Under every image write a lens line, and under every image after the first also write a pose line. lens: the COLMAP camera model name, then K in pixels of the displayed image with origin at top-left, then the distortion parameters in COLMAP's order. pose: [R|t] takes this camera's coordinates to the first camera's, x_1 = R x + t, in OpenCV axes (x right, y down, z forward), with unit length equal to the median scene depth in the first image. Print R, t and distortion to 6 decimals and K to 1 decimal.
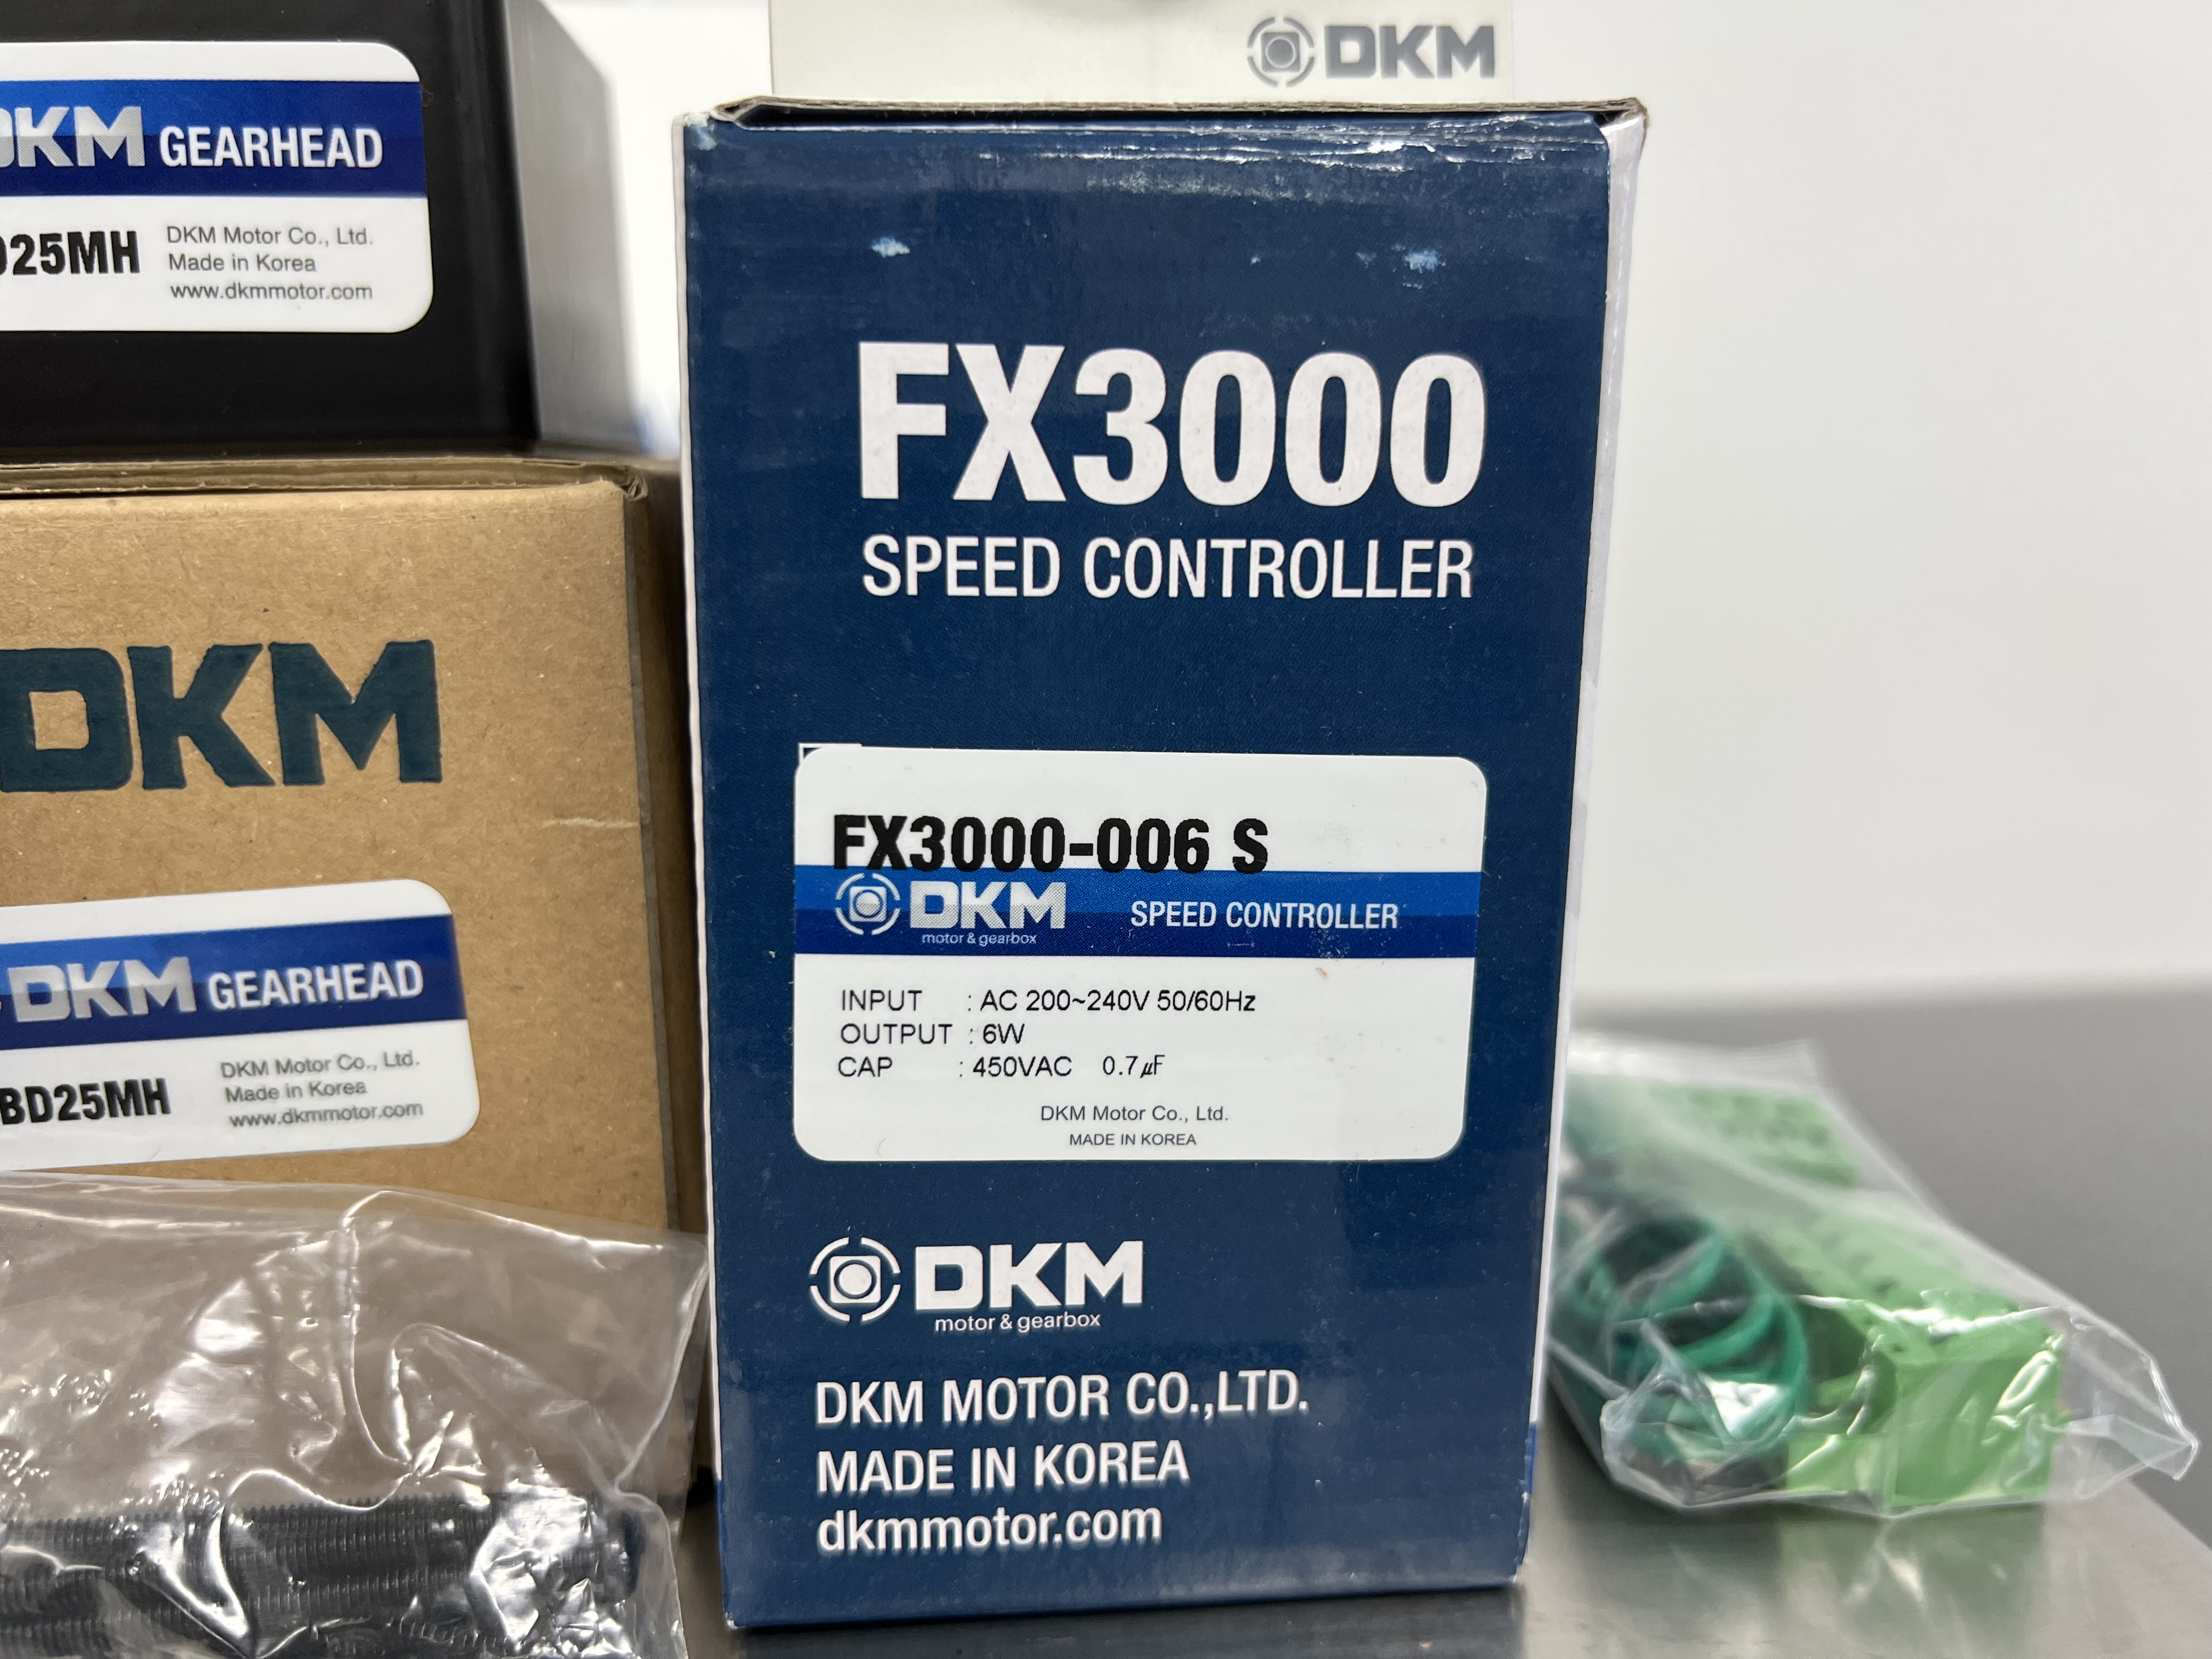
lens RADIAL K [[1834.7, 0, 1106.0], [0, 1834.7, 829.5], [0, 0, 1]] dist [0.060679, -0.233799]
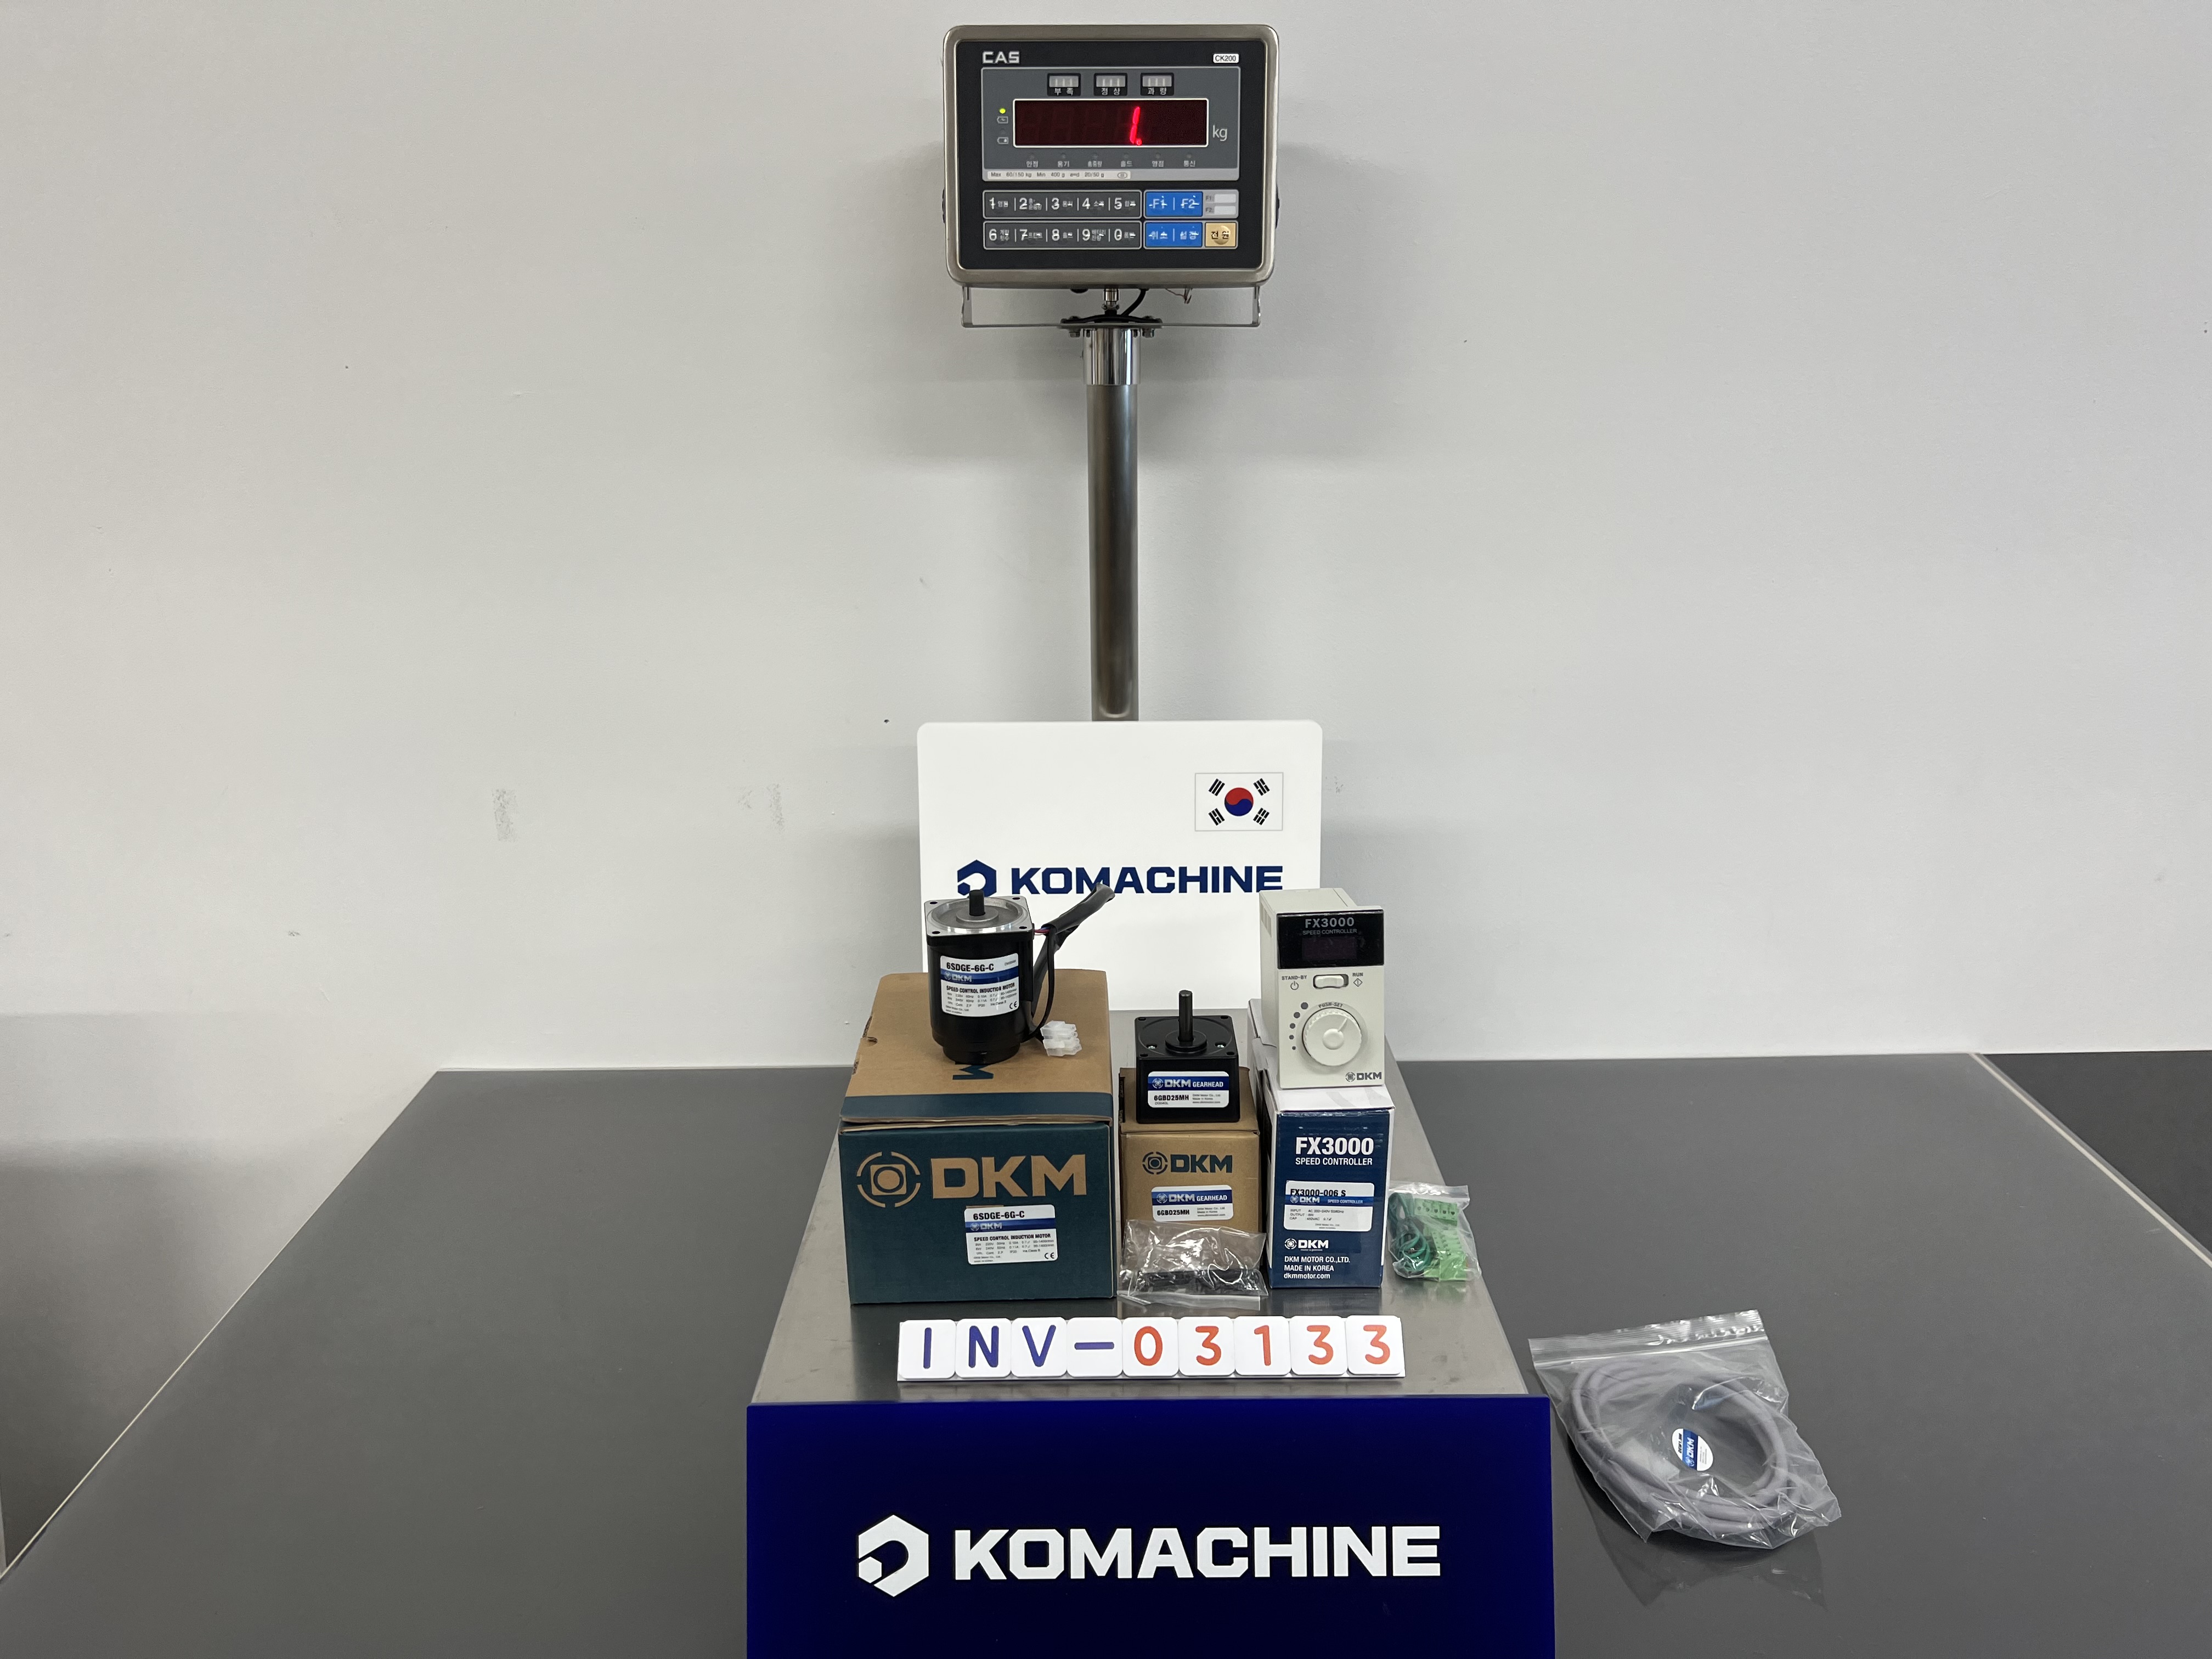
lens RADIAL K [[1834.7, 0, 1106.0], [0, 1834.7, 829.5], [0, 0, 1]] dist [0.060679, -0.233799]
pose [[0.995261, 0.019475, -0.095265, -0.203369], [-0.008442, 0.993344, 0.114874, -2.329976], [0.096868, -0.113526, 0.988802, -6.422102]]
